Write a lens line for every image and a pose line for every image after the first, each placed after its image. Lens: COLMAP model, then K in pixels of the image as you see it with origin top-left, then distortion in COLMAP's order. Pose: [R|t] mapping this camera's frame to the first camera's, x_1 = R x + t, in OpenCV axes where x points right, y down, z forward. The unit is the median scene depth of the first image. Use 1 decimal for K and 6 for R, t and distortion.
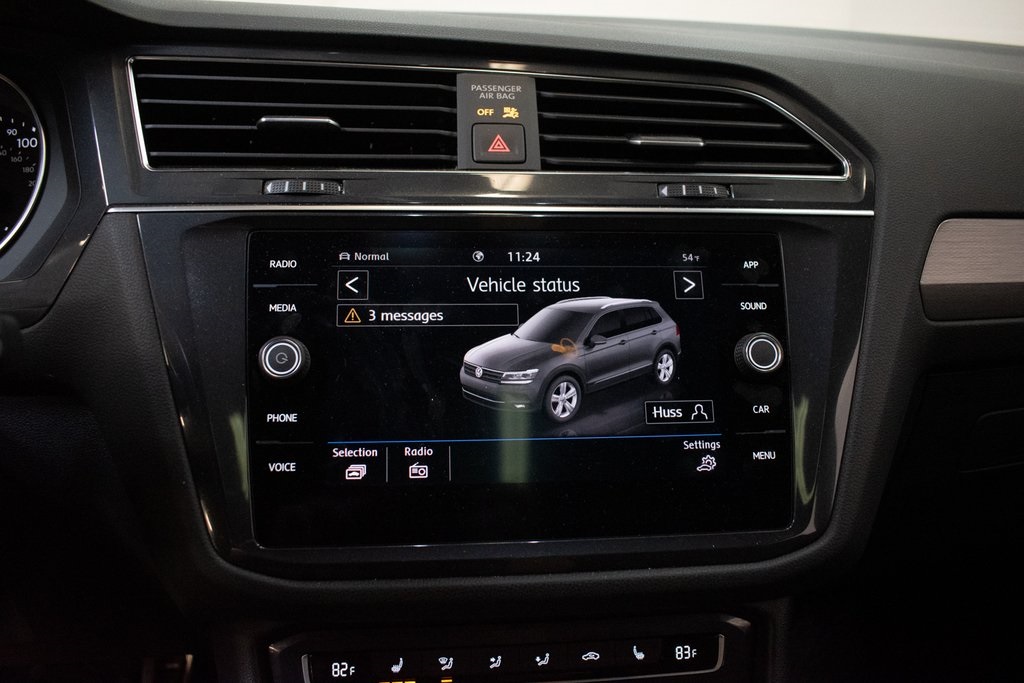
lens RADIAL K [[795.1, 0, 512.0], [0, 795.1, 341.5], [0, 0, 1]] dist [-0.105281, 0.019534]
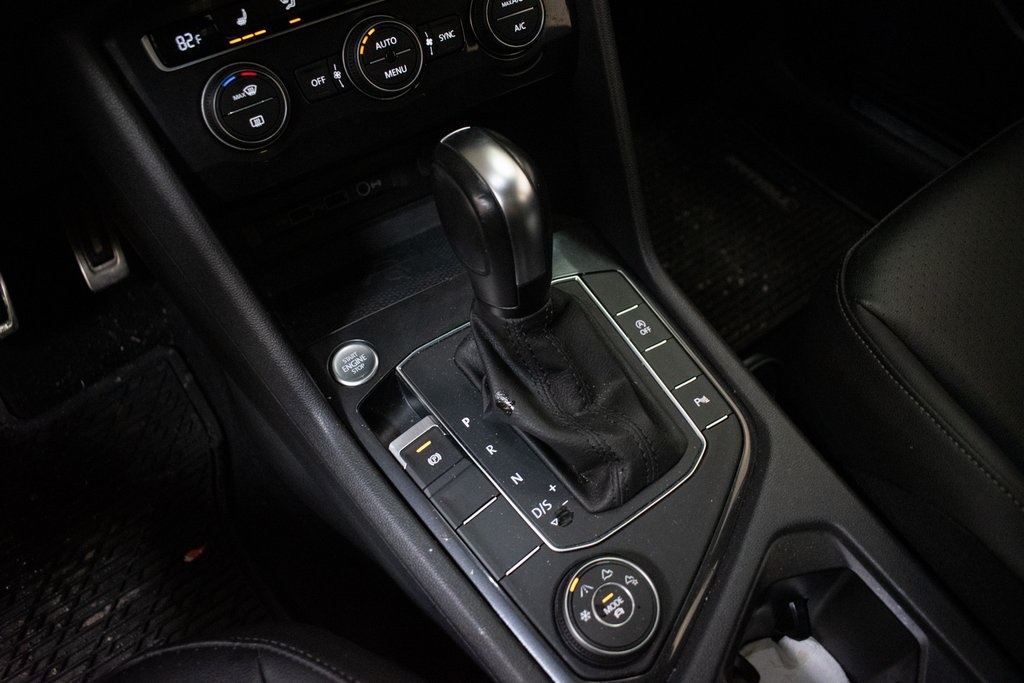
lens RADIAL K [[795.1, 0, 512.0], [0, 795.1, 341.5], [0, 0, 1]] dist [-0.105281, 0.019534]
pose [[0.900080, -0.374567, 0.222608, -0.209777], [0.212894, 0.823812, 0.525366, 0.316138], [-0.380172, -0.425480, 0.821240, -0.086088]]
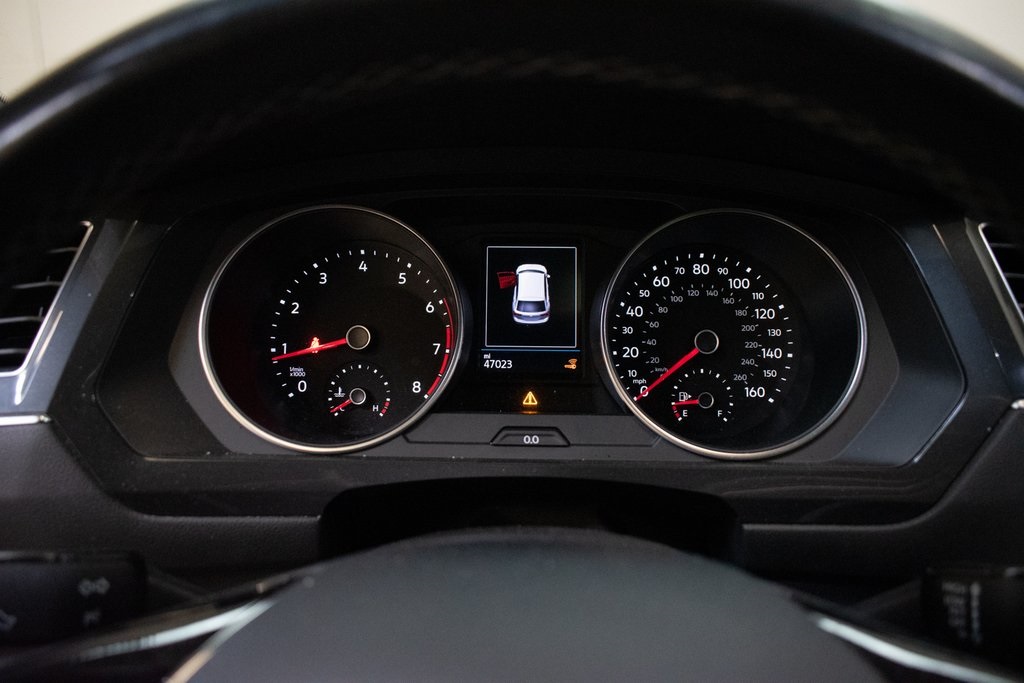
lens RADIAL K [[795.1, 0, 512.0], [0, 795.1, 341.5], [0, 0, 1]] dist [-0.105281, 0.019534]
pose [[0.976074, 0.050345, -0.211530, -0.835050], [-0.062723, 0.996664, -0.052216, -0.145029], [0.208195, 0.064235, 0.975976, -0.003022]]
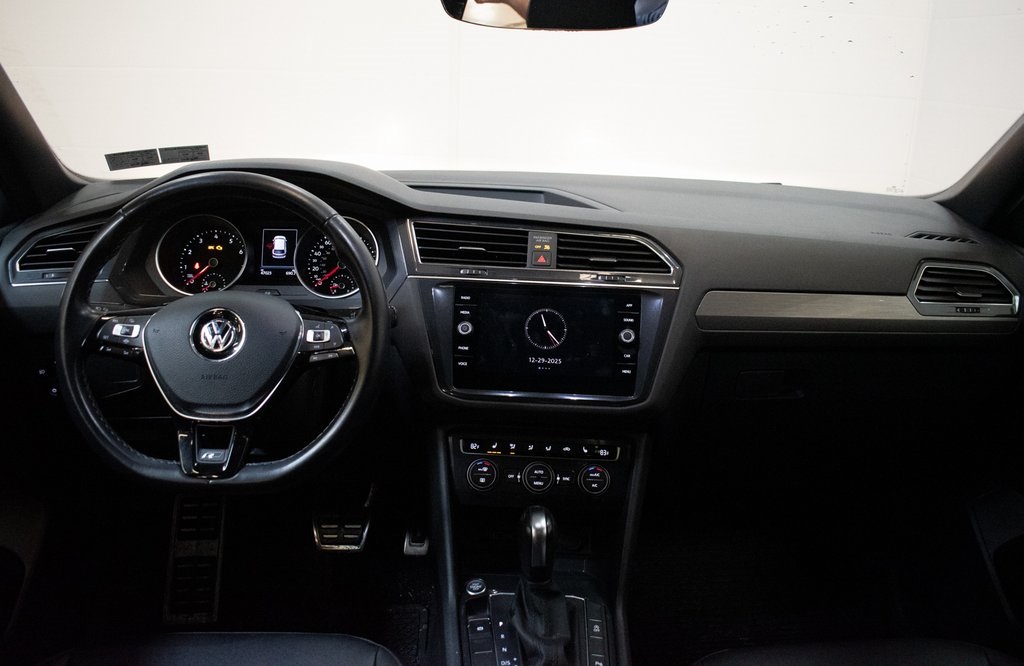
lens RADIAL K [[832.3, 0, 507.2], [0, 832.3, 297.4], [0, 0, 1]] dist [-0.089241, 0.001564]
pose [[0.990454, 0.043859, -0.130679, 0.253678], [-0.056854, 0.993617, -0.097430, 0.181939], [0.125572, 0.103930, 0.986626, -1.918444]]
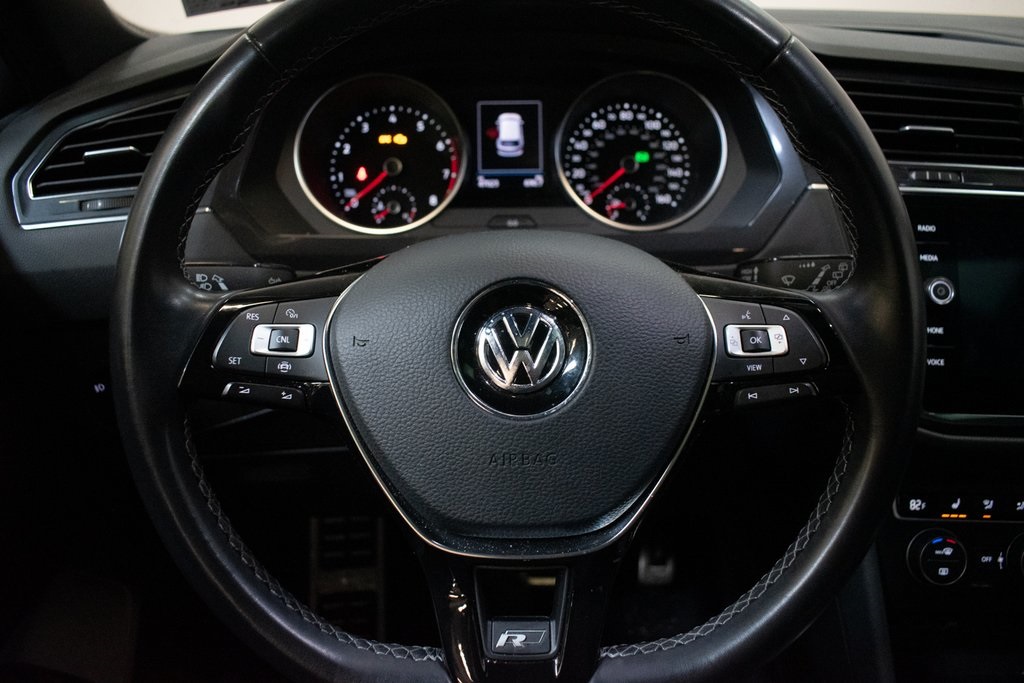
lens RADIAL K [[795.1, 0, 512.0], [0, 795.1, 341.5], [0, 0, 1]] dist [-0.105281, 0.019534]
pose [[0.983560, 0.050246, -0.173451, -0.739255], [-0.036434, 0.995973, 0.081920, 0.022697], [0.176869, -0.074253, 0.981430, -0.545723]]
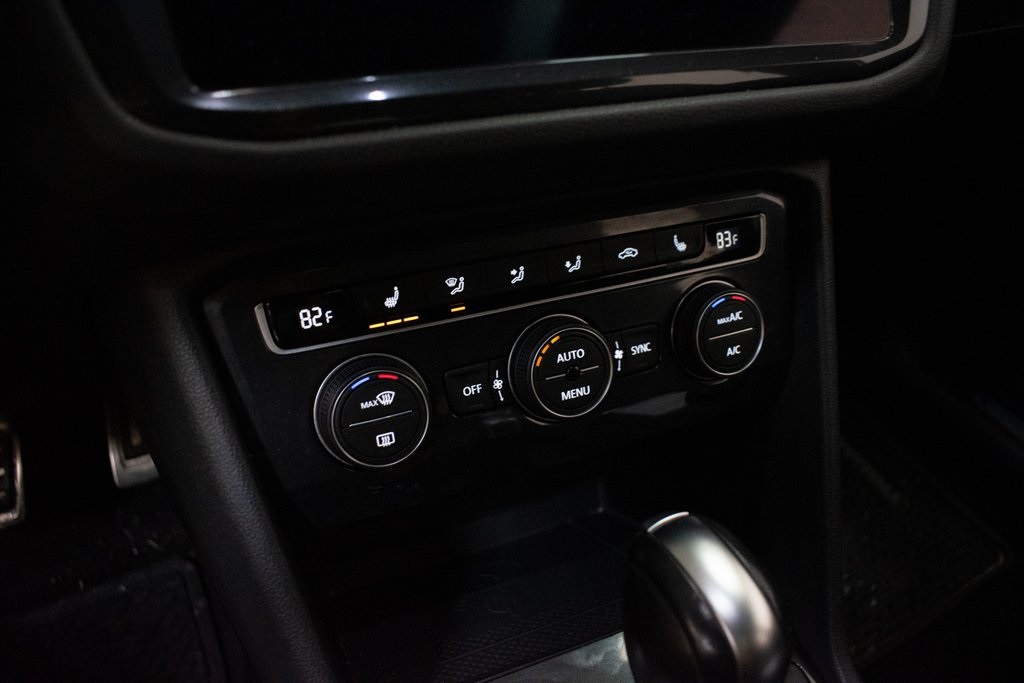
lens RADIAL K [[795.1, 0, 512.0], [0, 795.1, 341.5], [0, 0, 1]] dist [-0.105281, 0.019534]
pose [[0.953009, -0.165751, 0.253576, -0.234517], [0.081318, 0.946289, 0.312929, 0.234763], [-0.291825, -0.277604, 0.915300, 0.288043]]
